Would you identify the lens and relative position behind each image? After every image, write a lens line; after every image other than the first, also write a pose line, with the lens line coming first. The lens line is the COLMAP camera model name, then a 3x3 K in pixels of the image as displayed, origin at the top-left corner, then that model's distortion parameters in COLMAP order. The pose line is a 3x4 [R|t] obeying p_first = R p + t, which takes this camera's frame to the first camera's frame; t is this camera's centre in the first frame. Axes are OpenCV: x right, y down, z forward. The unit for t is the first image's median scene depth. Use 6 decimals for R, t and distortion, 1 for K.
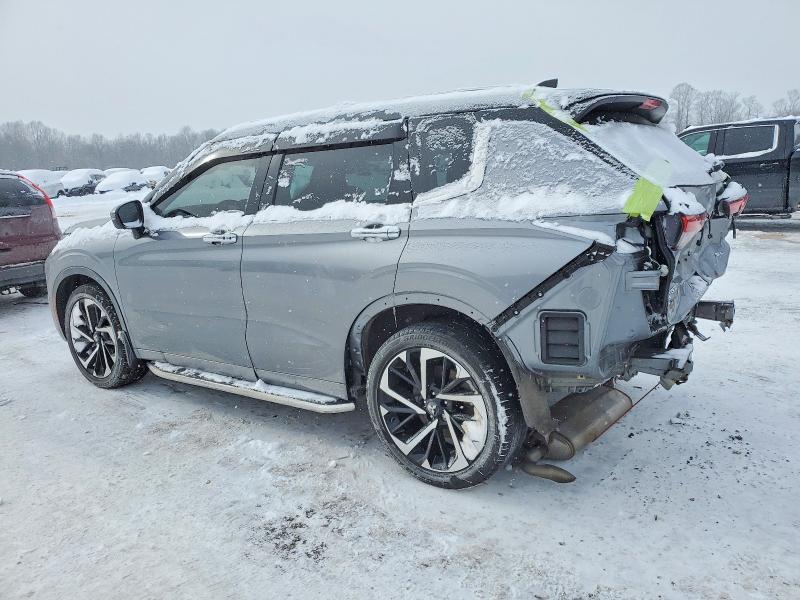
lens RADIAL K [[619.8, 0, 401.4], [0, 619.8, 316.0], [0, 0, 1]] dist [0.065097, -0.004143]
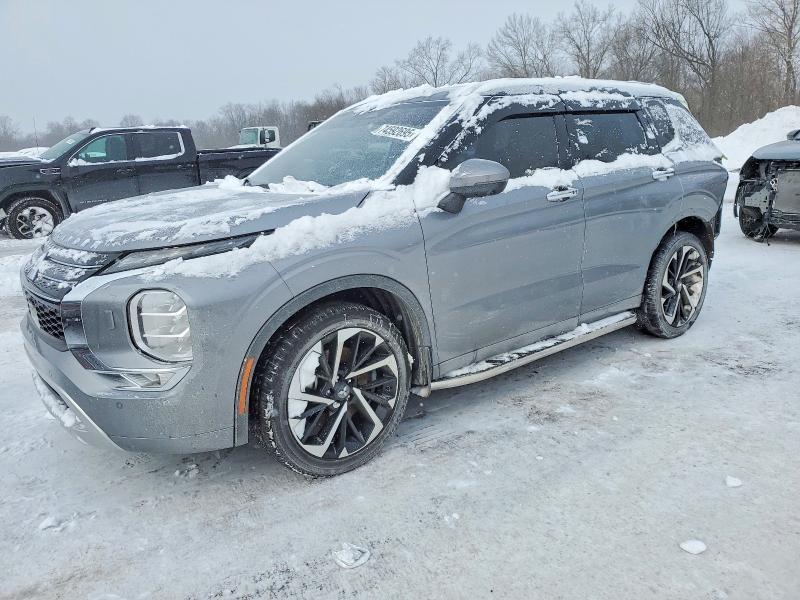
lens RADIAL K [[615.2, 0, 405.4], [0, 615.2, 300.5], [0, 0, 1]] dist [0.016723, 0.005791]
pose [[0.273069, -0.196188, 0.941777, -1.375032], [0.241253, 0.961664, 0.130379, -0.155822], [-0.931252, 0.191604, 0.309932, 0.999556]]
